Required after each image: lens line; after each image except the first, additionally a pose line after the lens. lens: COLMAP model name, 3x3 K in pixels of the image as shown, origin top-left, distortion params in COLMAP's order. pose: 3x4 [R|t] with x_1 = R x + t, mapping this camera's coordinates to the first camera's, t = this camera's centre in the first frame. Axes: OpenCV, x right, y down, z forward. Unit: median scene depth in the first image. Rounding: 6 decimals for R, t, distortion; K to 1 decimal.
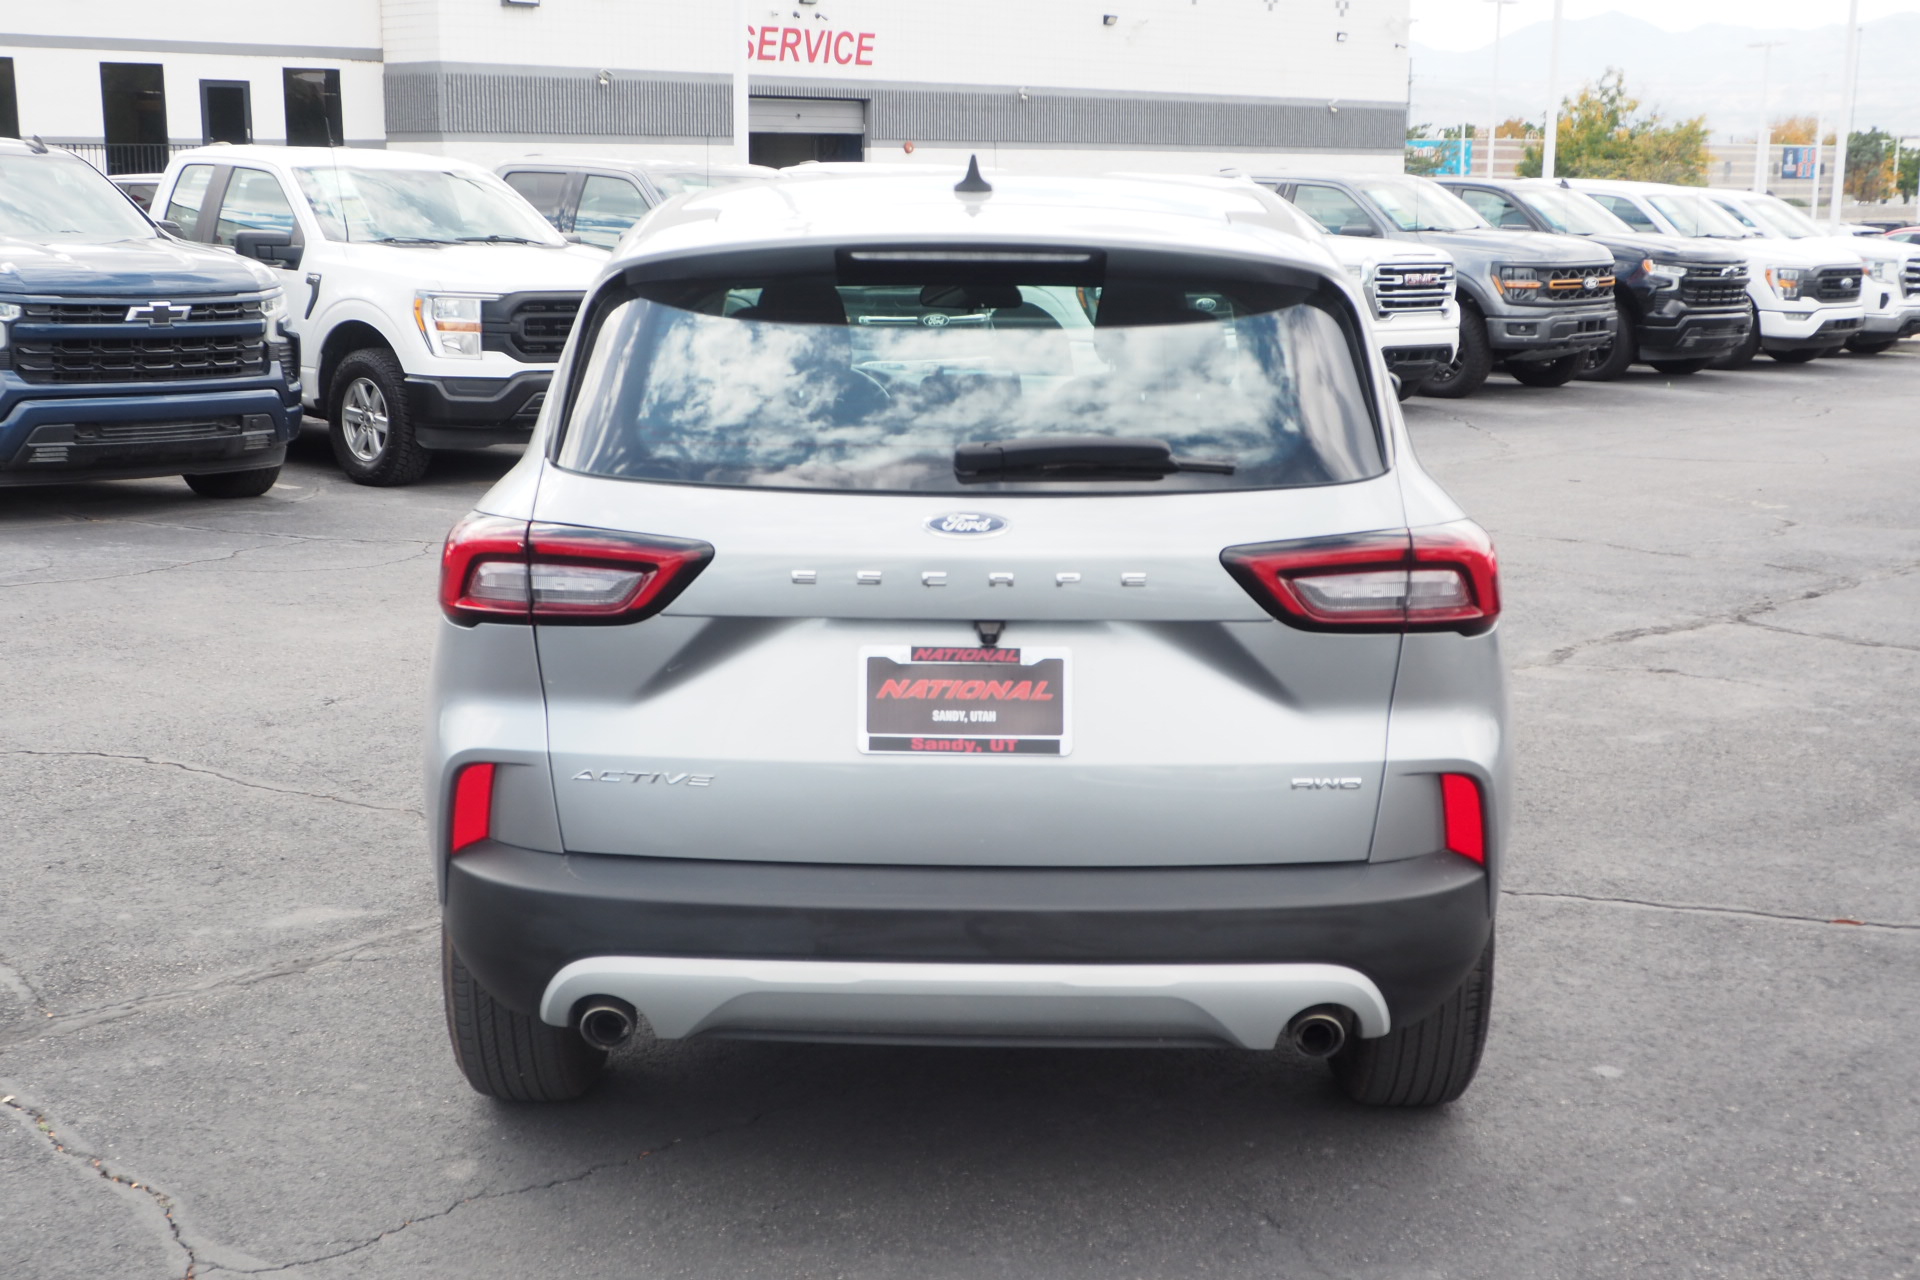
lens RADIAL K [[2407.0, 0, 922.1], [0, 2407.0, 648.8], [0, 0, 1]] dist [-0.005522, 0.000000]
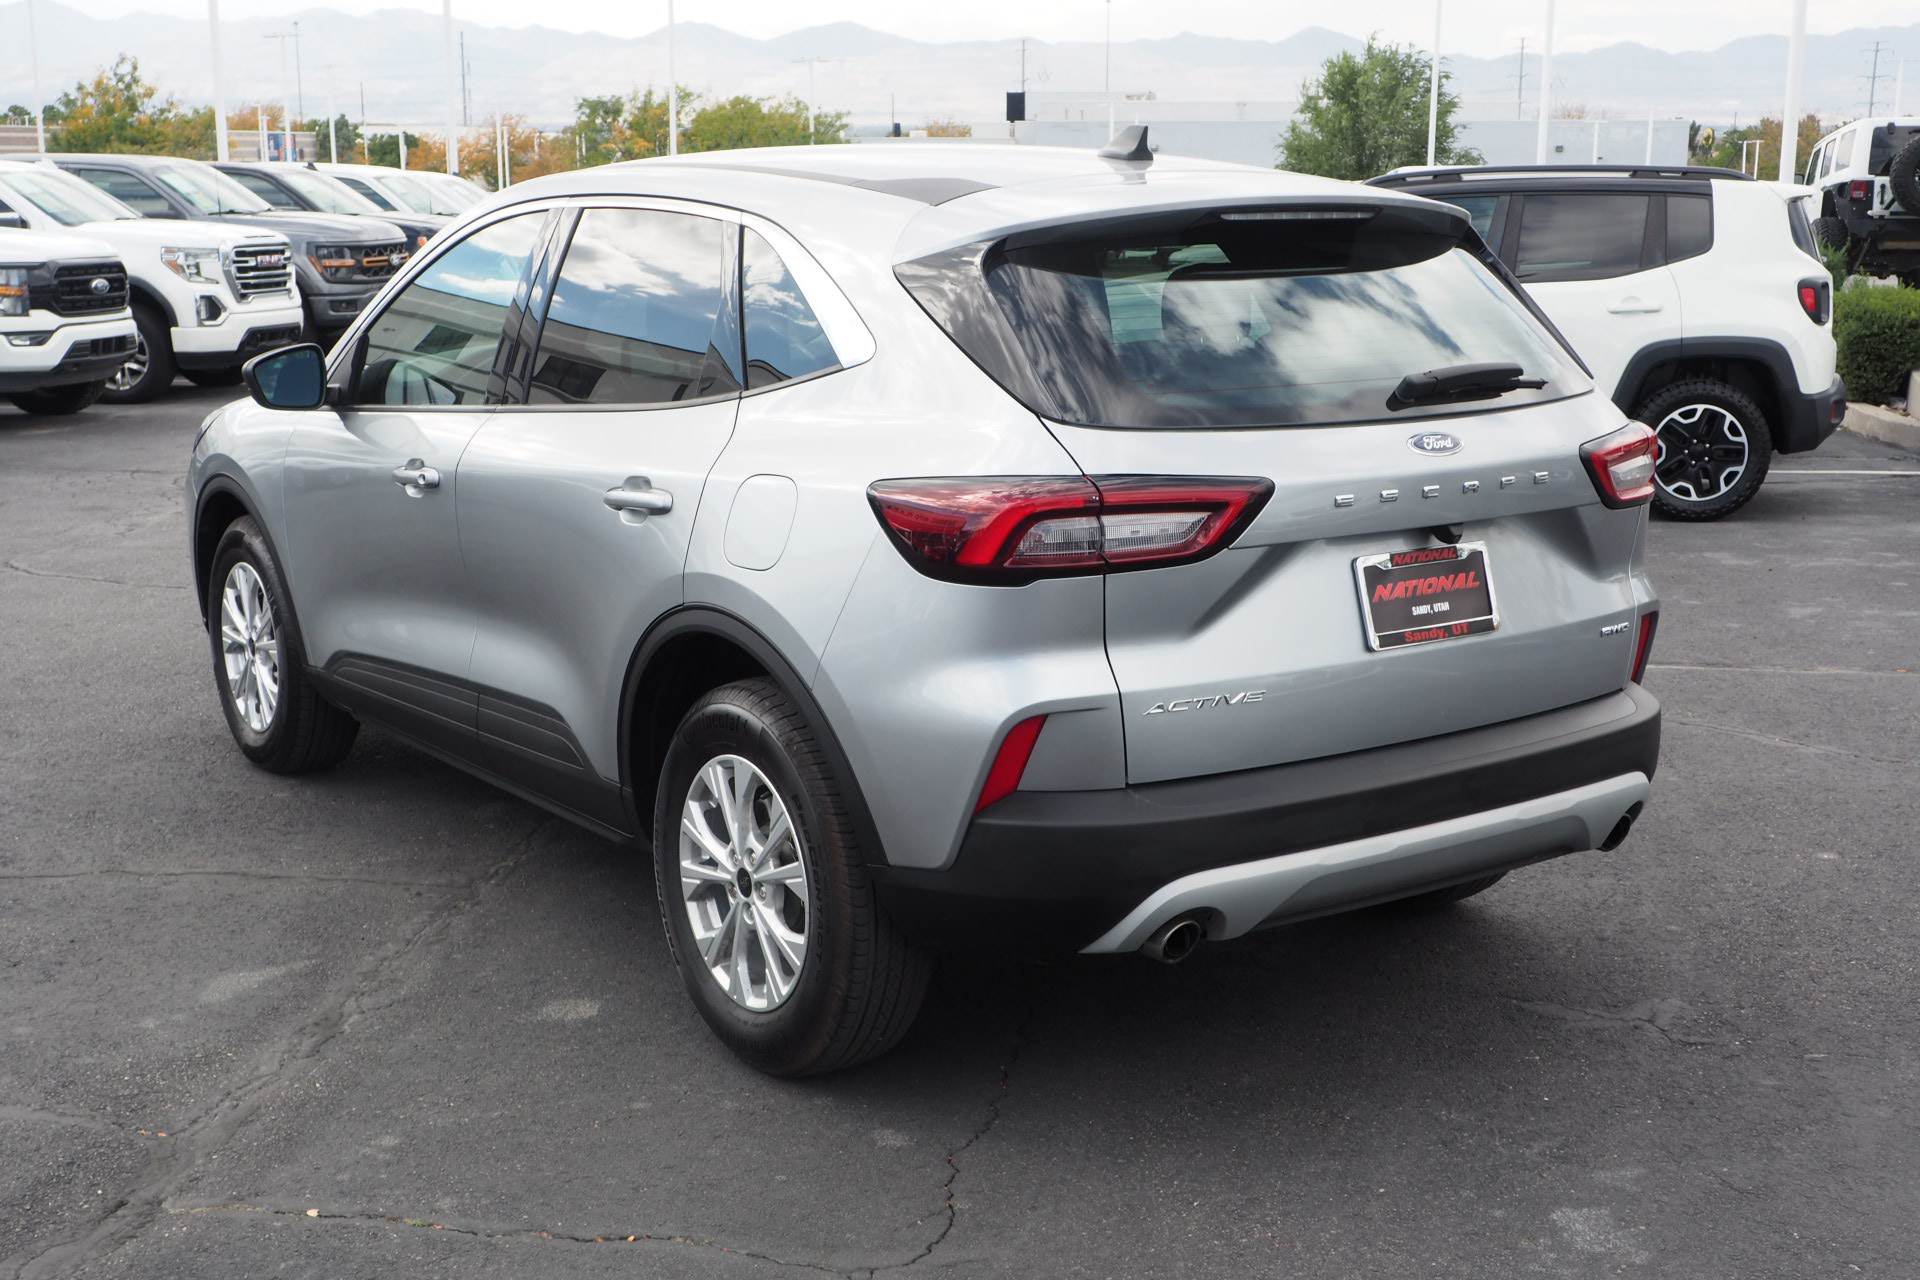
lens RADIAL K [[2317.5, 0, 949.3], [0, 2317.5, 661.5], [0, 0, 1]] dist [-0.019188, 0.000000]
pose [[0.802962, -0.131217, 0.581407, -0.249036], [0.120171, 0.991074, 0.057709, -0.011883], [-0.583790, 0.023530, 0.811564, 0.068417]]
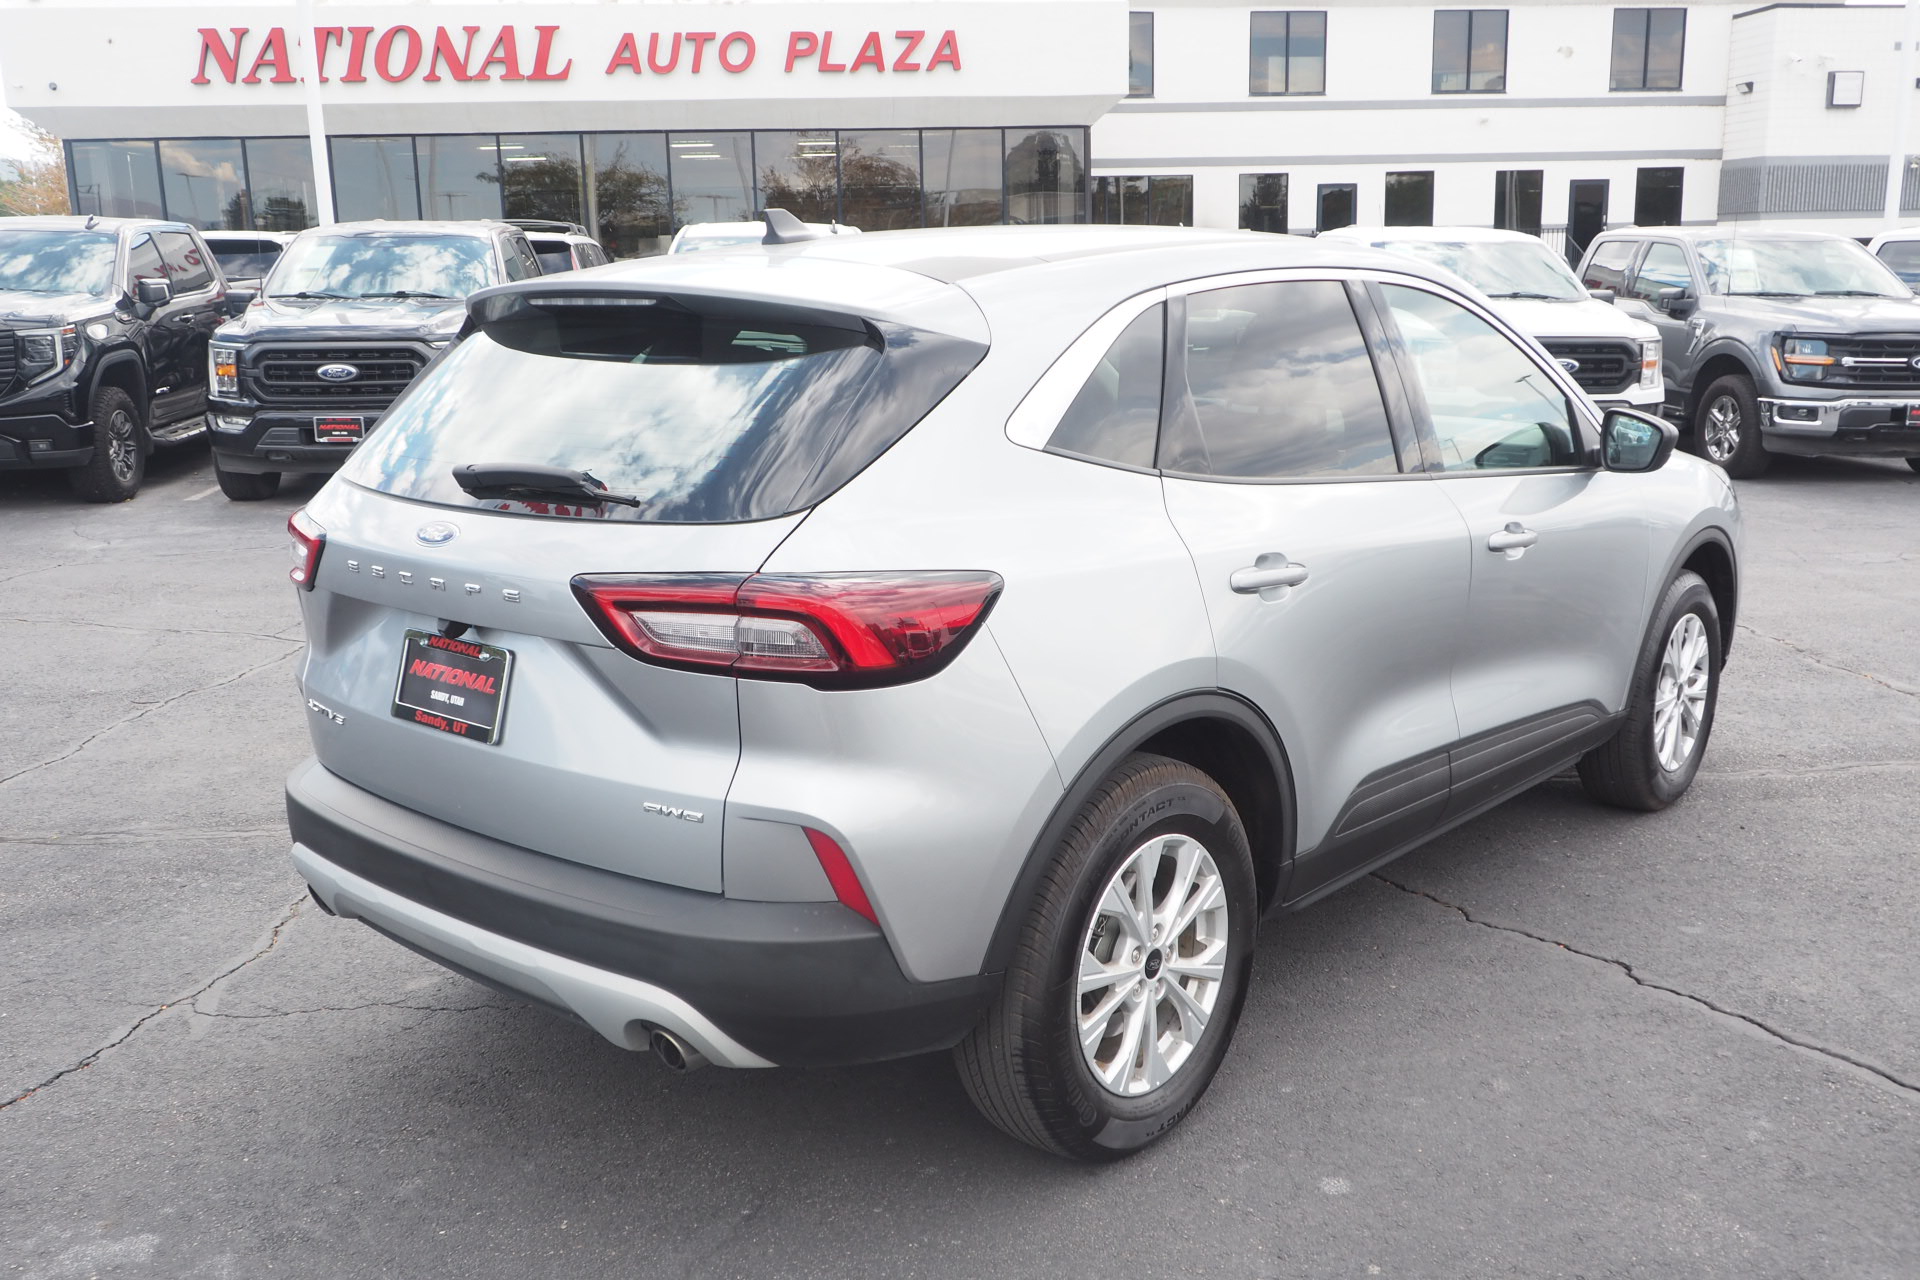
lens RADIAL K [[1706.5, 0, 965.0], [0, 1706.5, 630.0], [0, 0, 1]] dist [-0.004907, -0.023529]
pose [[0.770719, 0.113273, -0.627026, 0.218720], [-0.099051, 0.993407, 0.057711, -0.023294], [0.629430, 0.017629, 0.776857, 0.155668]]
